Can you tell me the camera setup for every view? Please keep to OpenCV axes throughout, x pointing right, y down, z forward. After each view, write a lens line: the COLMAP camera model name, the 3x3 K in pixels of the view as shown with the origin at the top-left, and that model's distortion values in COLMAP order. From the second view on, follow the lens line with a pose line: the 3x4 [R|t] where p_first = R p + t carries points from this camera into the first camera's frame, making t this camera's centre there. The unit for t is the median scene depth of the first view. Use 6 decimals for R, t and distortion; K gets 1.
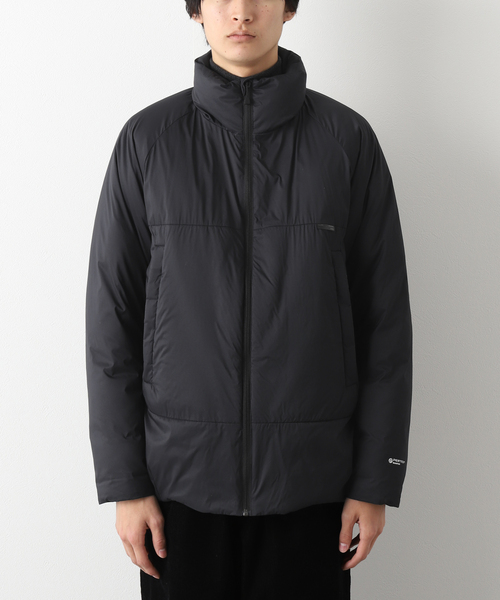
lens RADIAL K [[1785.0, 0, 254.7], [0, 1785.0, 298.8], [0, 0, 1]] dist [0.250721, 0.000000]
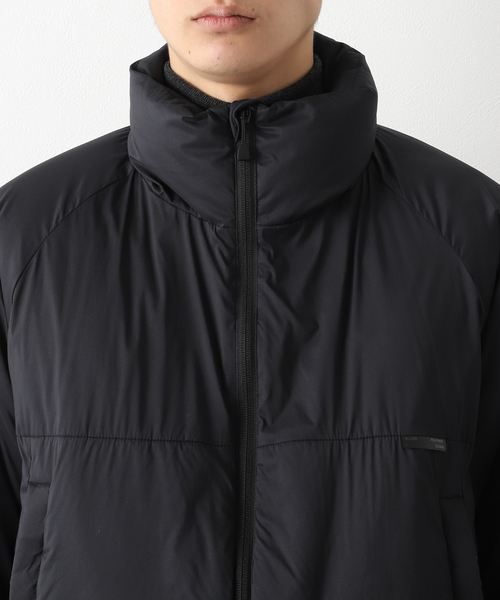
lens RADIAL K [[1785.0, 0, 249.7], [0, 1785.0, 299.2], [0, 0, 1]] dist [0.250721, 0.000000]
pose [[0.999300, -0.001496, -0.037369, 0.013832], [0.000086, 0.999289, -0.037715, -0.057863], [0.037399, 0.037685, 0.998590, 0.560073]]
